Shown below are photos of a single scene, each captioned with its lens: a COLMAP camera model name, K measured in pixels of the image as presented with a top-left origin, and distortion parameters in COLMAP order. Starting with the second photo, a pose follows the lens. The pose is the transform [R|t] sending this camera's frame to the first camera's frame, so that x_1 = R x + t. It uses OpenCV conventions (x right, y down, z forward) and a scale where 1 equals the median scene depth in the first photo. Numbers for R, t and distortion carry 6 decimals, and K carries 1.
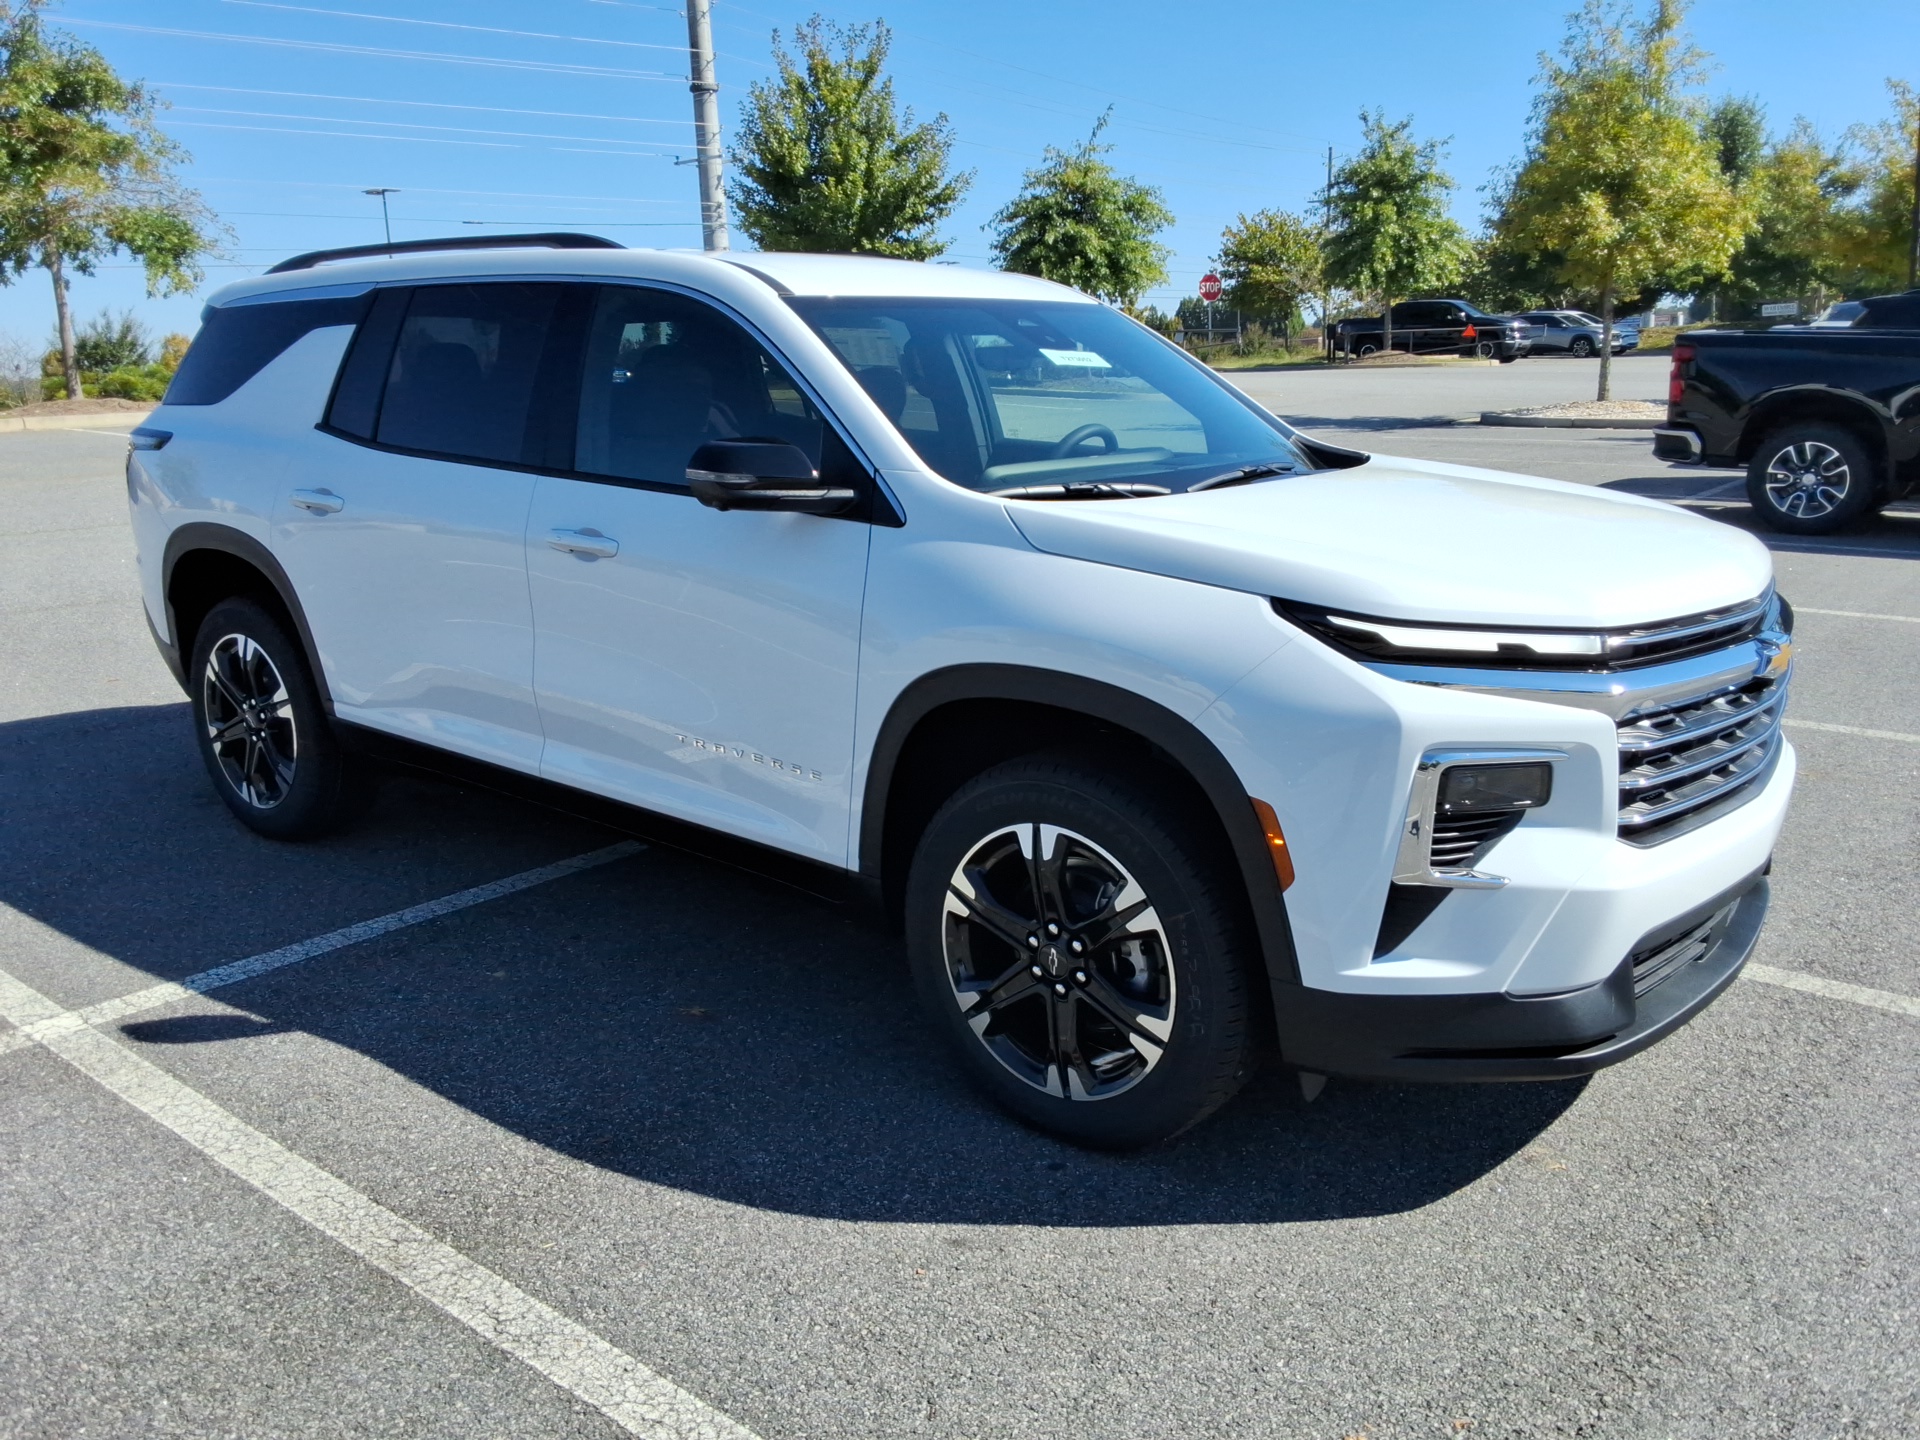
lens RADIAL K [[1539.4, 0, 967.9], [0, 1539.4, 693.4], [0, 0, 1]] dist [0.115103, -0.178424]
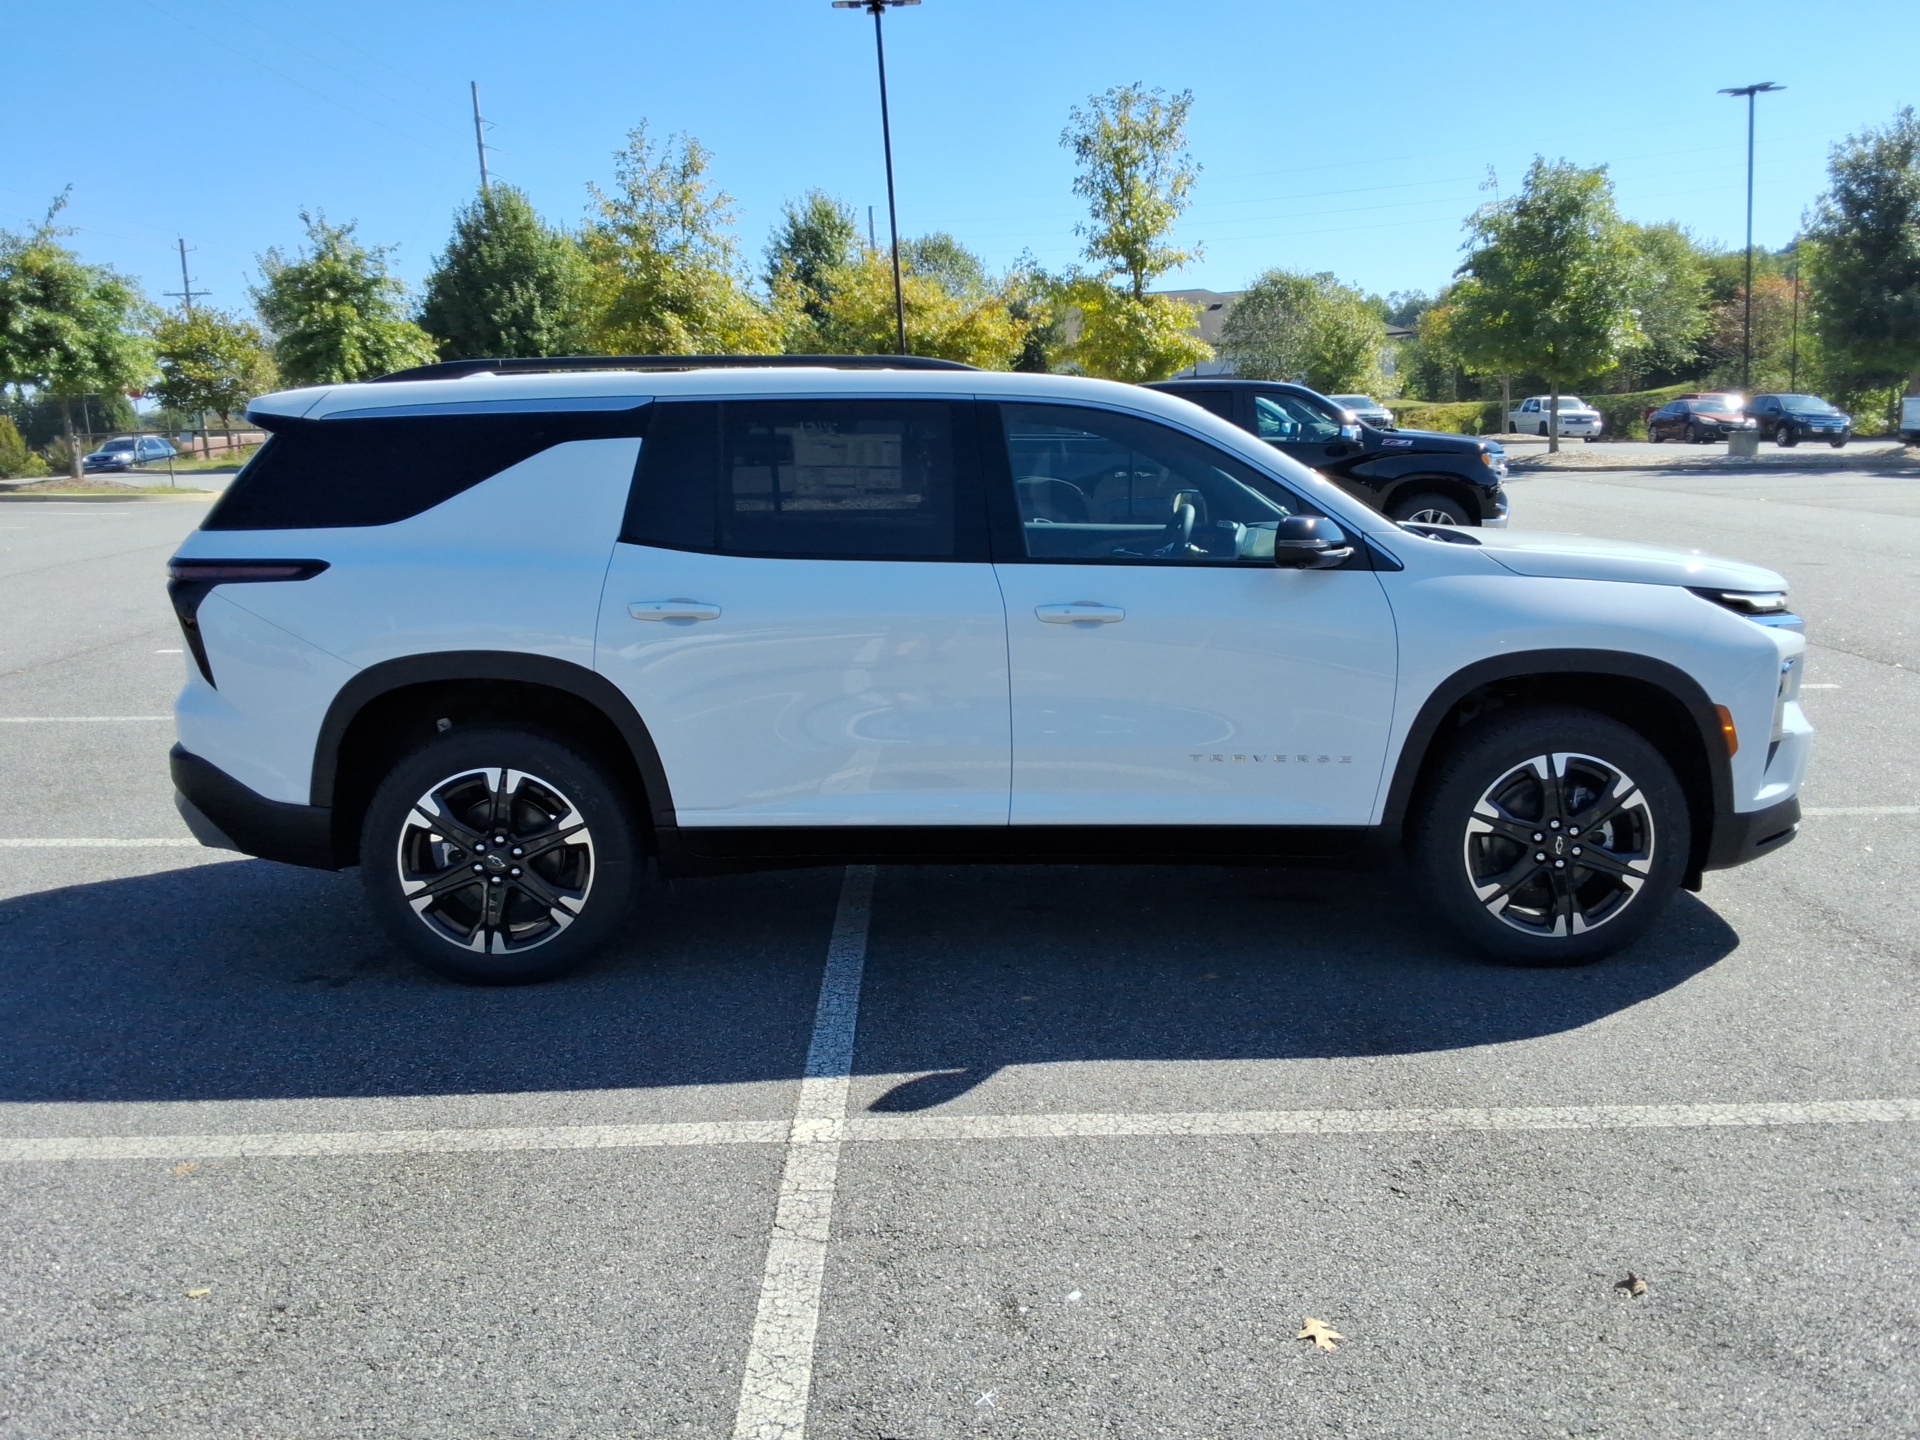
lens RADIAL K [[1539.4, 0, 967.9], [0, 1539.4, 696.1], [0, 0, 1]] dist [0.115103, -0.178424]
pose [[0.765667, -0.115996, 0.632692, -0.117323], [0.153784, 0.988092, -0.004952, -0.004481], [-0.624583, 0.101089, 0.774388, 0.015063]]
